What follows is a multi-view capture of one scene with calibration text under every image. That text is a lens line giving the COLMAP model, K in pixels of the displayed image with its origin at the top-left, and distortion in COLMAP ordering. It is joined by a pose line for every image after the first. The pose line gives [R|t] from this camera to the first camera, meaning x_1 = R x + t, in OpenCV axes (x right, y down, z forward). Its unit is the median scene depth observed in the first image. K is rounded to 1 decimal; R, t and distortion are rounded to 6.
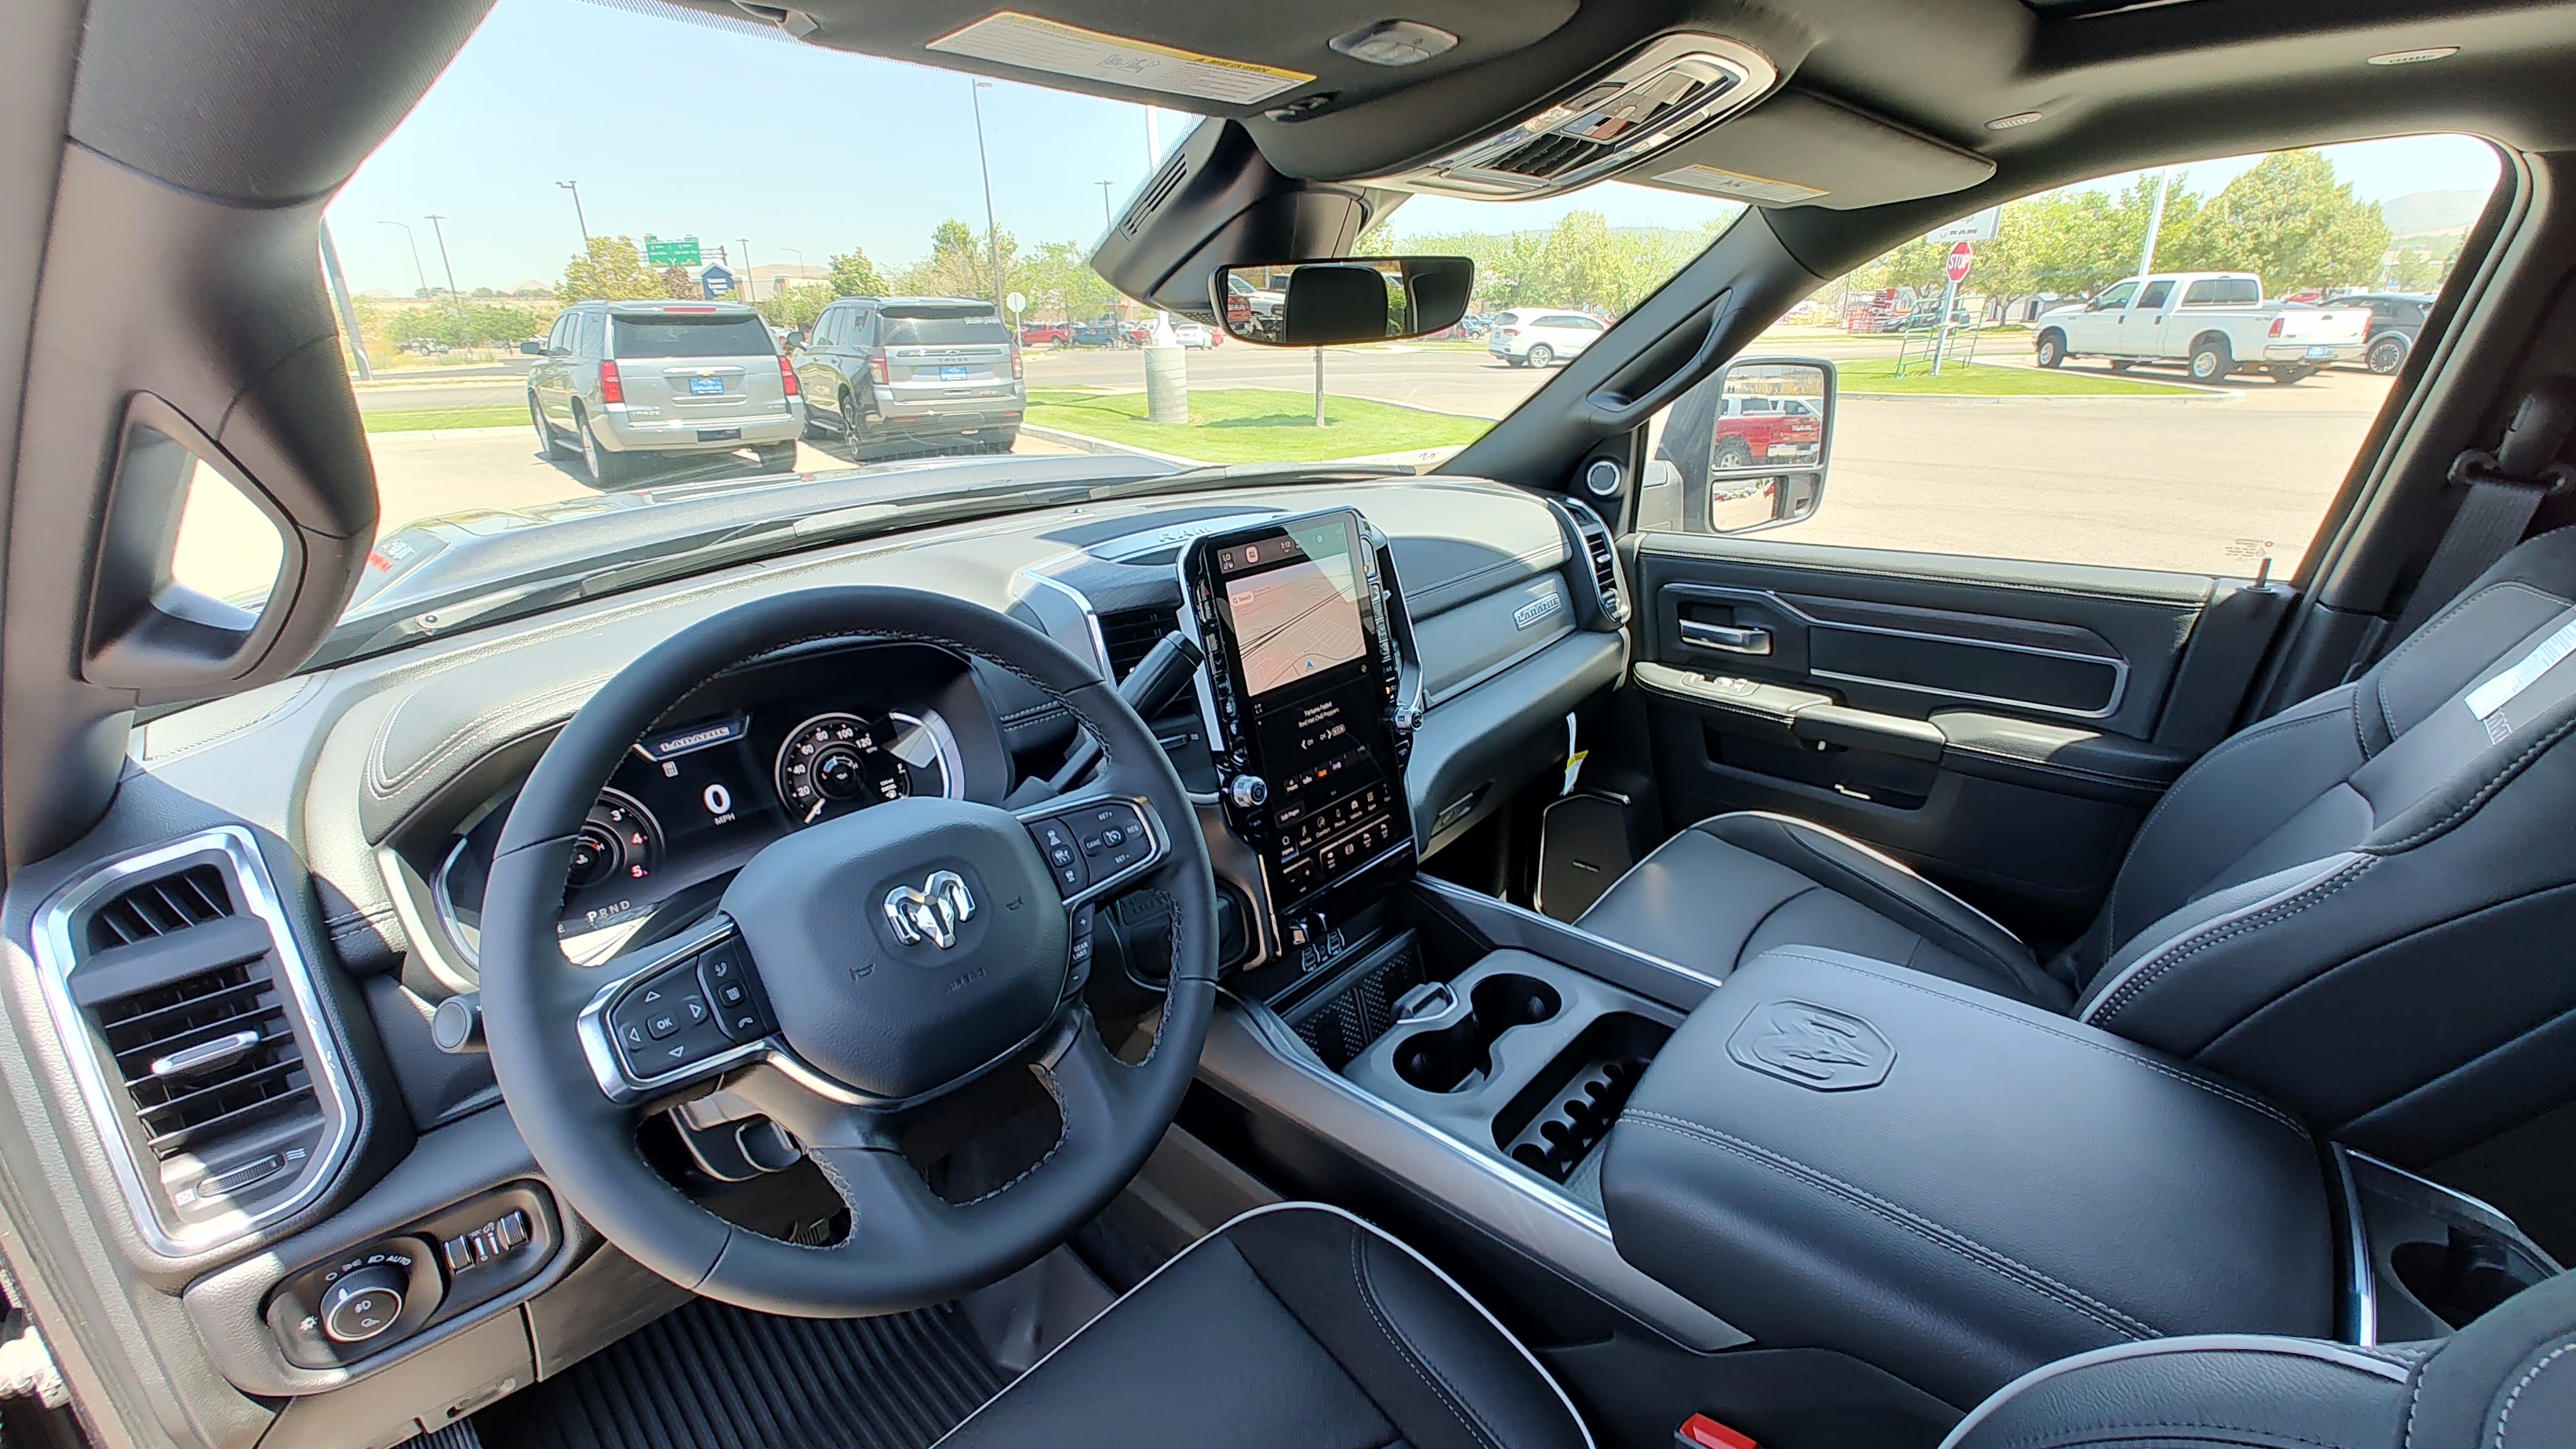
lens RADIAL K [[1080.8, 0, 1292.2], [0, 1080.8, 726.1], [0, 0, 1]] dist [-0.003552, -0.000192]
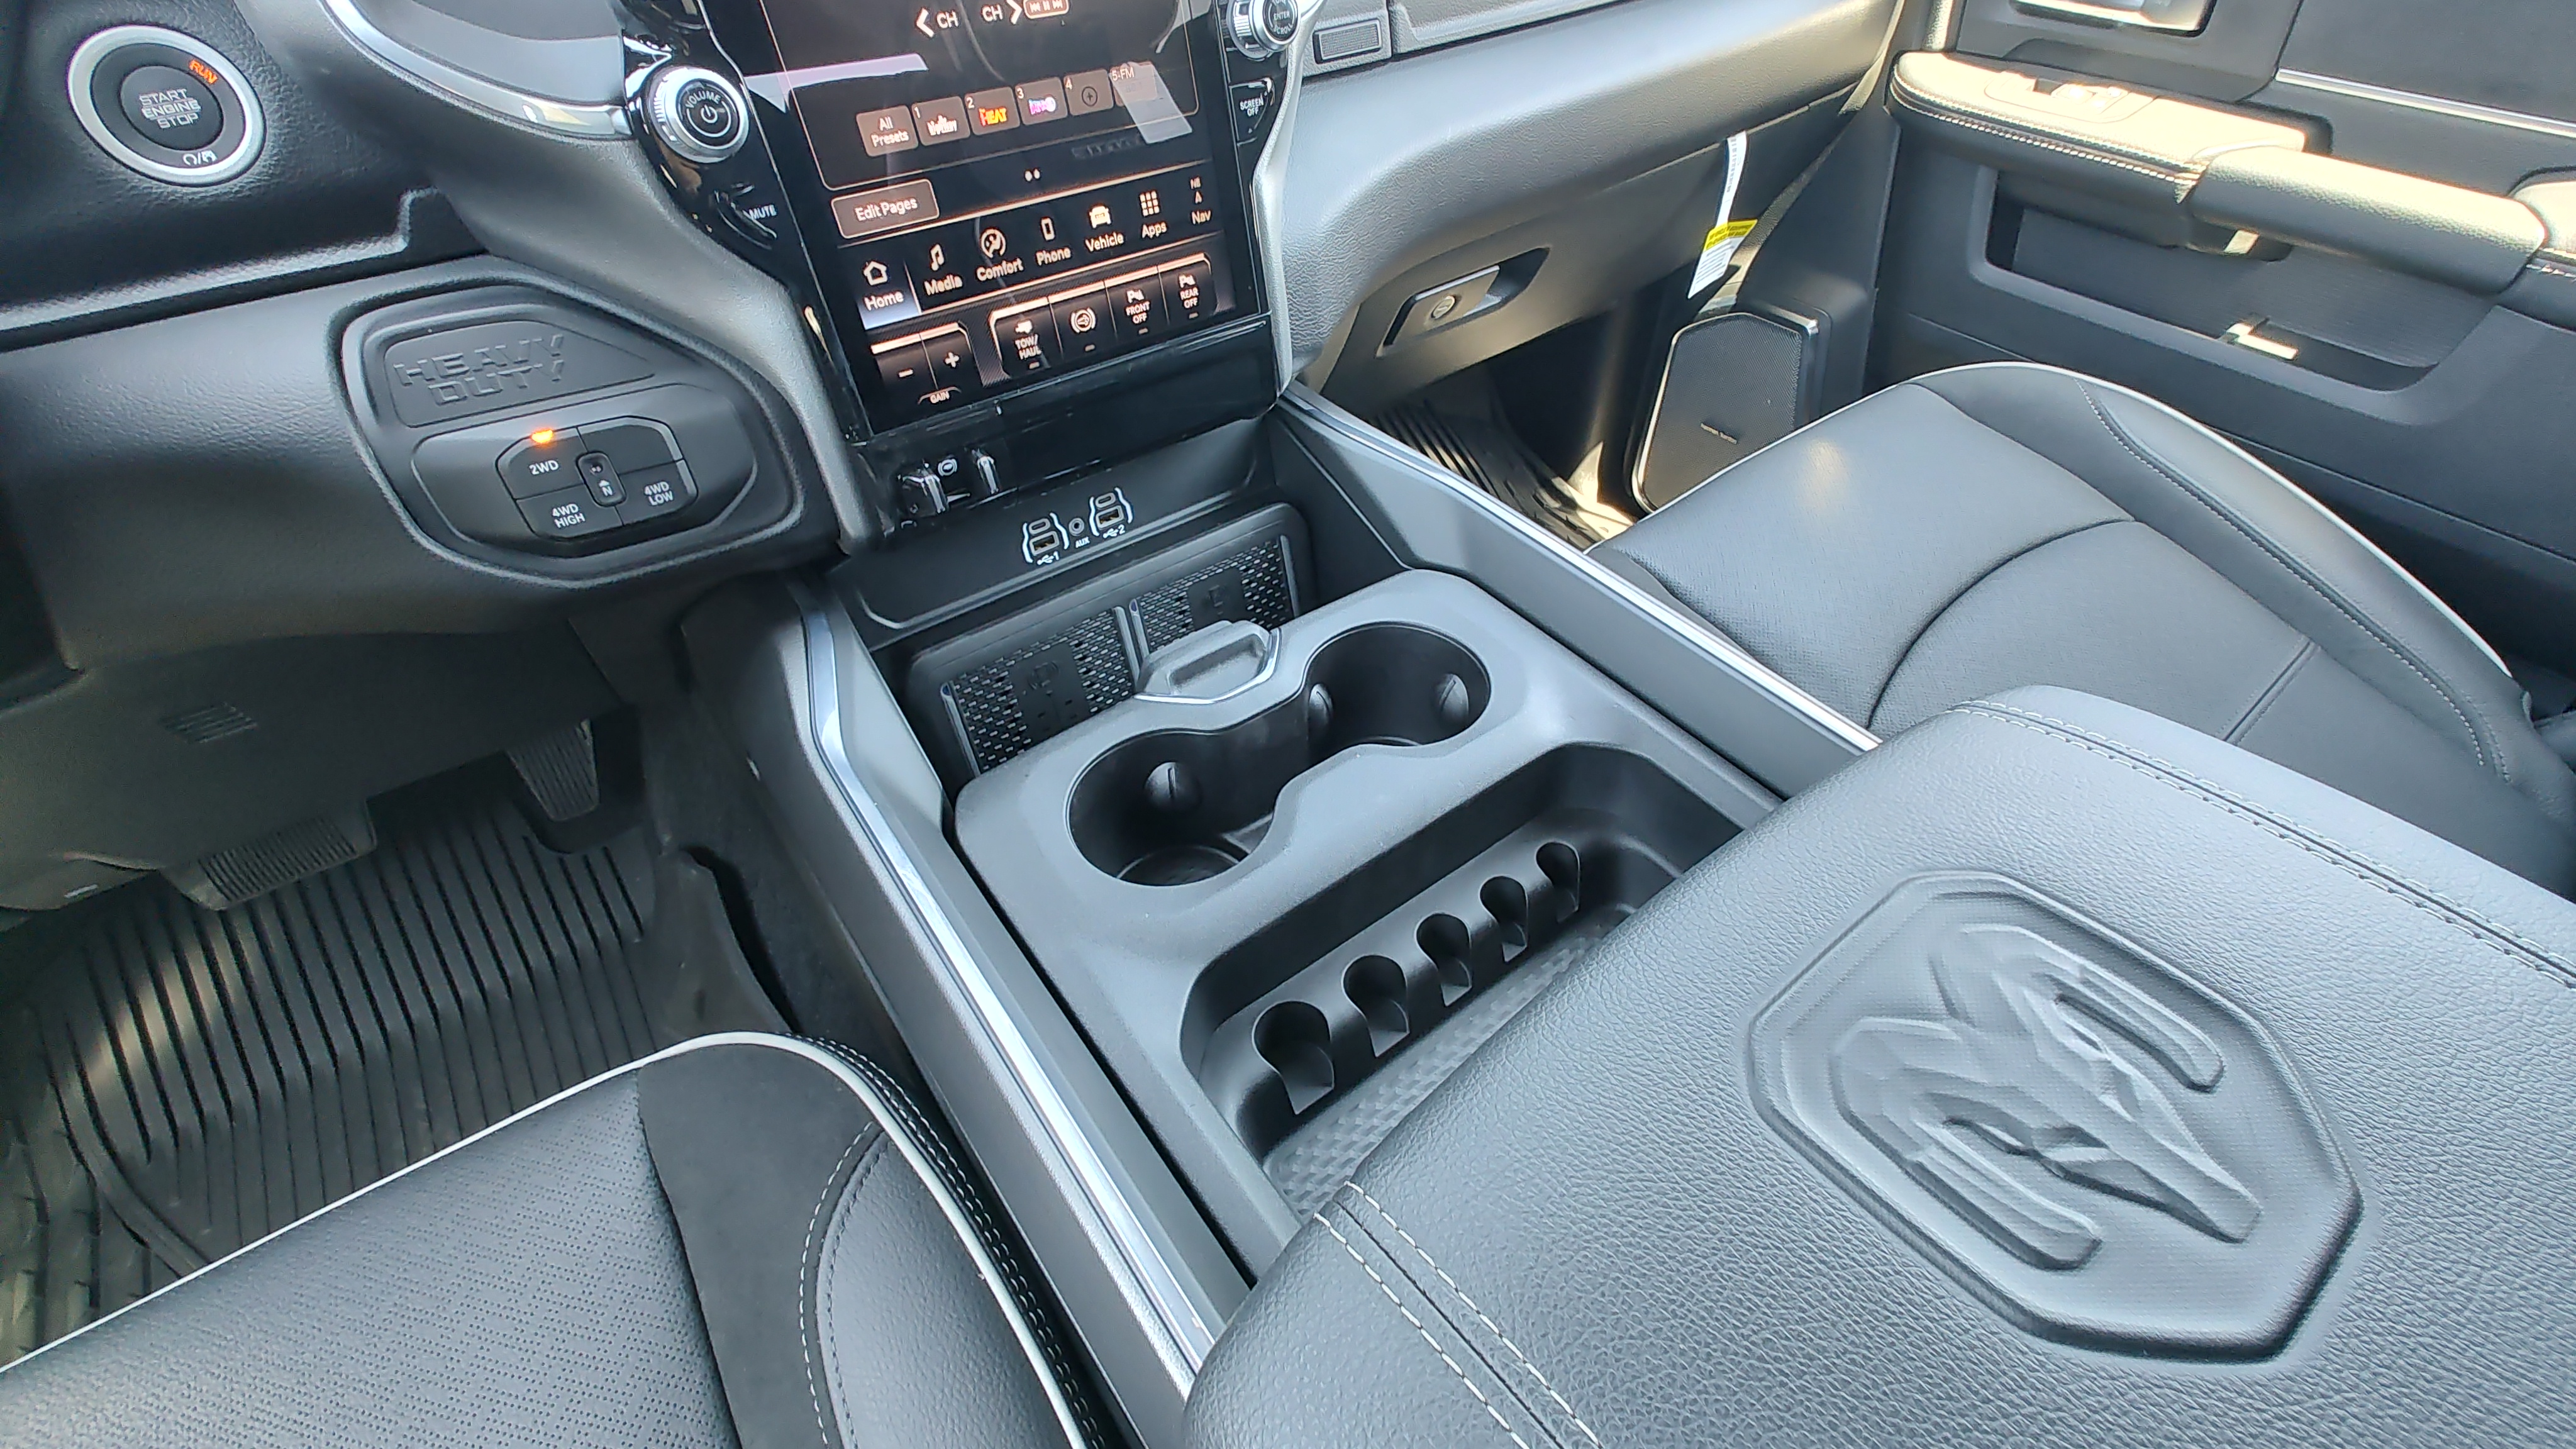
lens RADIAL K [[1085.4, 0, 1287.4], [0, 1085.4, 720.5], [0, 0, 1]] dist [-0.007734, 0.000096]
pose [[0.979885, 0.149551, -0.132135, 0.221347], [-0.083650, 0.908950, 0.408426, 0.073148], [0.181185, -0.389158, 0.903177, 0.535837]]
